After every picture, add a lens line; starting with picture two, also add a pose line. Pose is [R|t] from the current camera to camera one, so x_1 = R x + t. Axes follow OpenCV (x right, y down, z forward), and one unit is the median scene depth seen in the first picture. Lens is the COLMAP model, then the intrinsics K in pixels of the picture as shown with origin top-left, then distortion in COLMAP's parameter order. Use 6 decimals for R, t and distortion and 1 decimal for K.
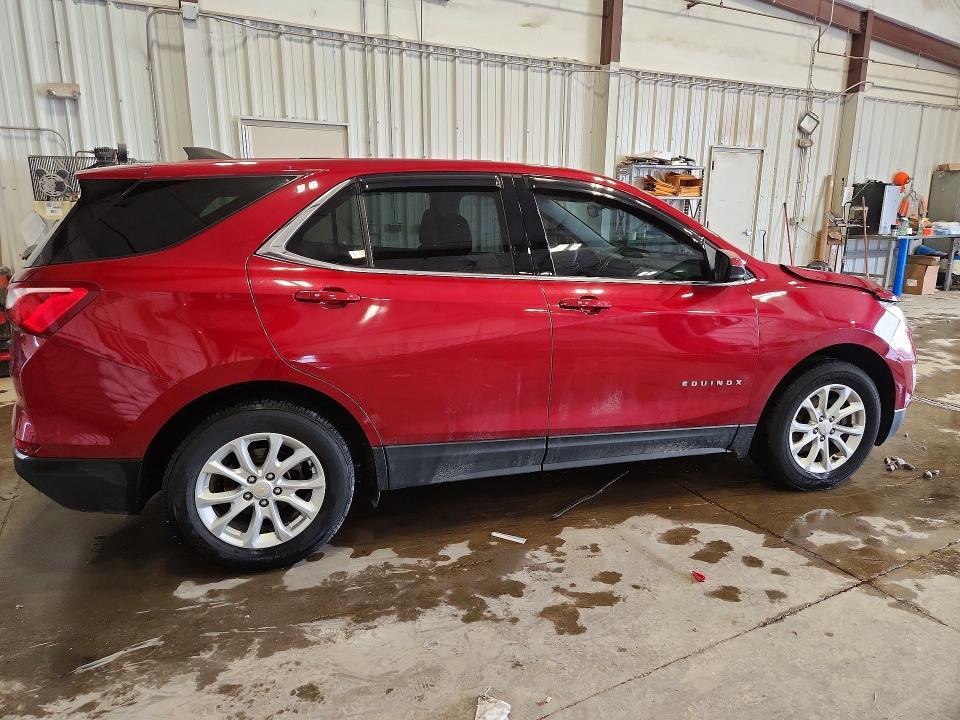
lens RADIAL K [[664.7, 0, 486.2], [0, 664.7, 354.7], [0, 0, 1]] dist [0.034757, -0.019100]
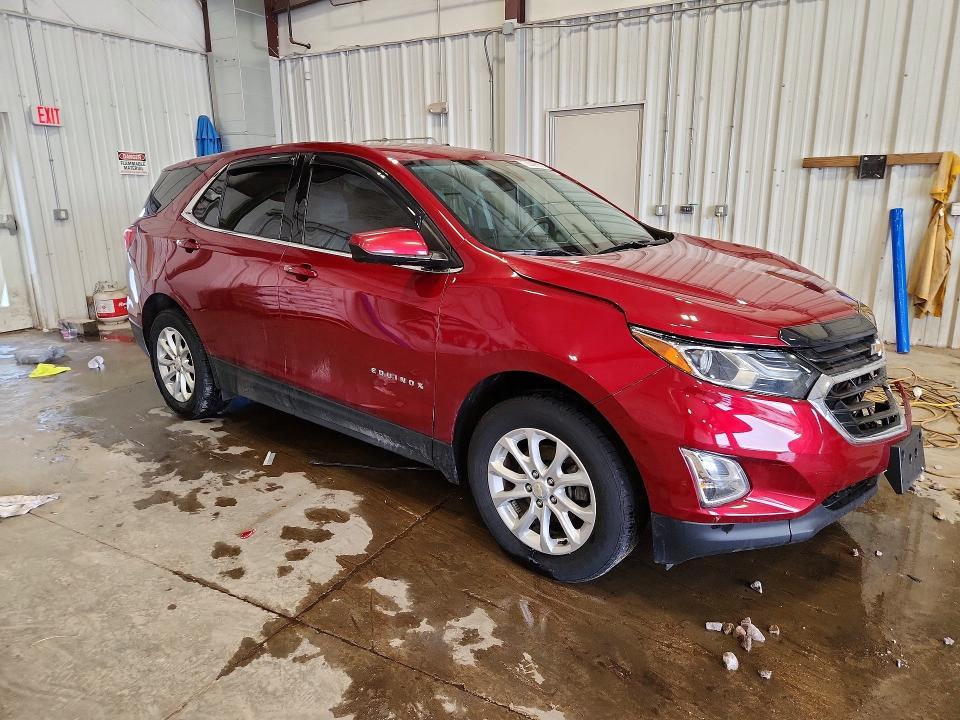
lens RADIAL K [[664.7, 0, 488.1], [0, 664.7, 362.5], [0, 0, 1]] dist [0.034757, -0.019100]
pose [[0.520828, 0.198615, -0.830235, 1.178332], [-0.173829, 0.976856, 0.124644, -0.113380], [0.835776, 0.079401, 0.543299, 0.639936]]
